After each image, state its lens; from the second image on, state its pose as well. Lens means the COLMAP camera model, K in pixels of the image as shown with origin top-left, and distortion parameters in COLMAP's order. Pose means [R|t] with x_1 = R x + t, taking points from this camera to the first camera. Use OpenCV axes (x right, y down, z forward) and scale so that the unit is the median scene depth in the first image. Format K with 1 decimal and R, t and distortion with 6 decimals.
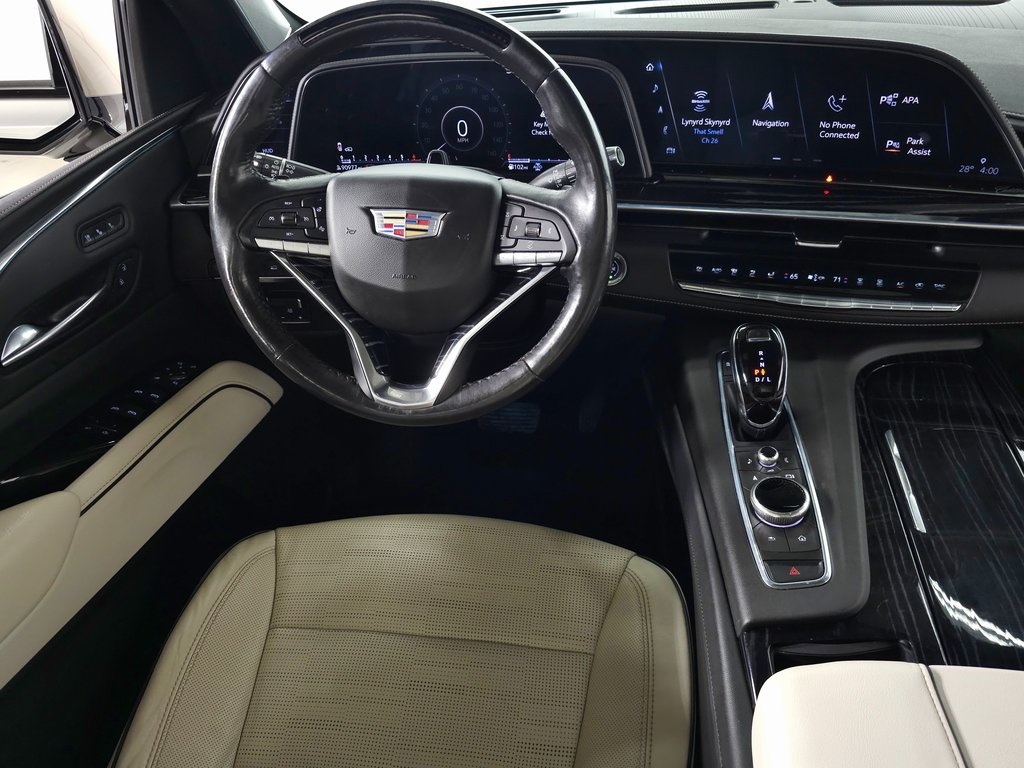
lens RADIAL K [[698.6, 0, 512.9], [0, 698.6, 388.0], [0, 0, 1]] dist [0.033052, -0.047240]
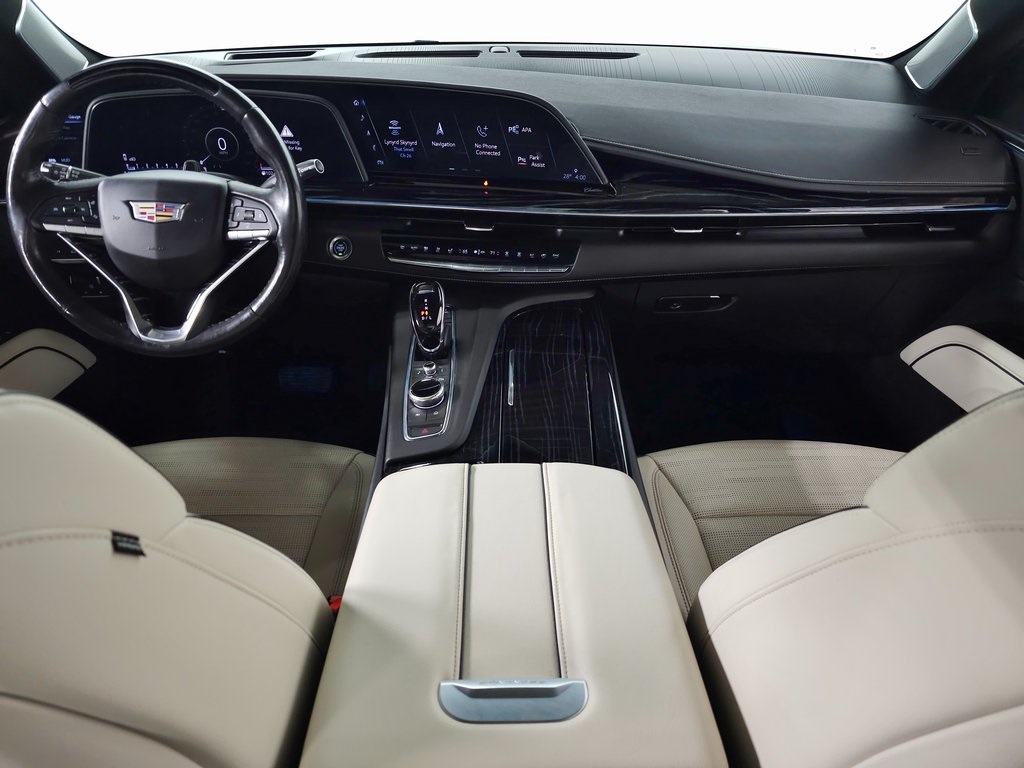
lens RADIAL K [[698.6, 0, 512.9], [0, 698.6, 388.0], [0, 0, 1]] dist [0.033052, -0.047240]
pose [[0.986312, -0.044245, 0.158845, 0.264967], [0.046327, 0.998882, -0.009428, 0.141222], [-0.158250, 0.016658, 0.987259, -0.430109]]
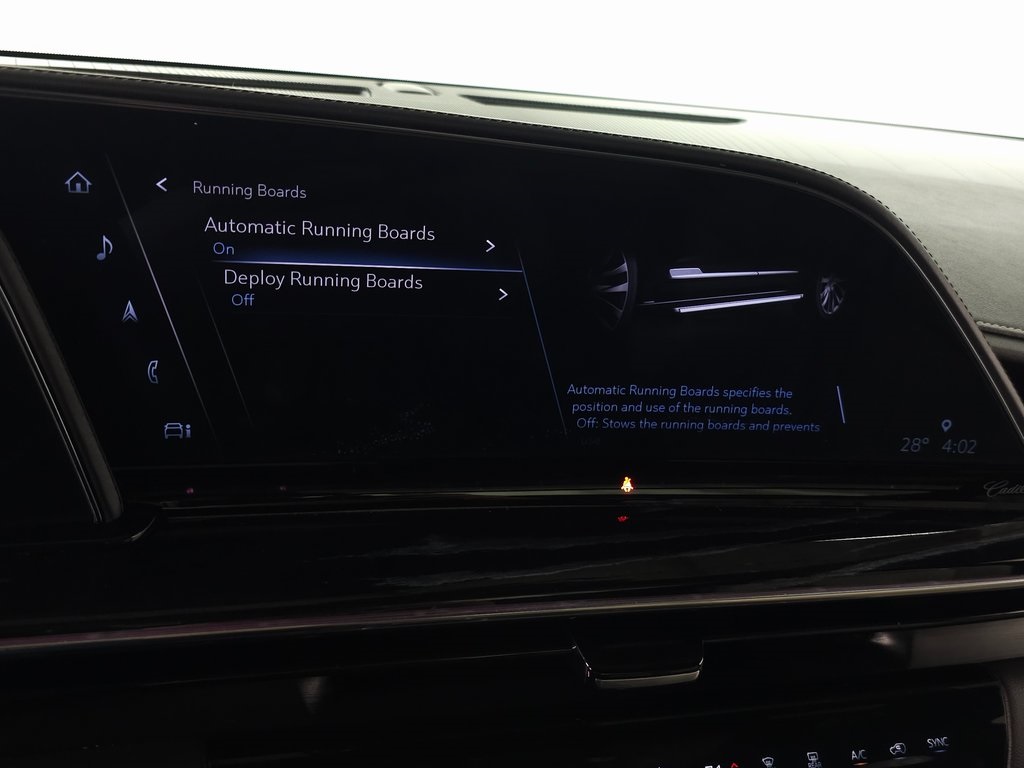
lens RADIAL K [[979.7, 0, 513.2], [0, 979.7, 383.5], [0, 0, 1]] dist [0.010063, -0.012931]
pose [[0.850745, -0.047297, 0.523446, 0.133607], [0.184694, 0.959326, -0.213497, -0.256748], [-0.492058, 0.278309, 0.824878, 0.602432]]
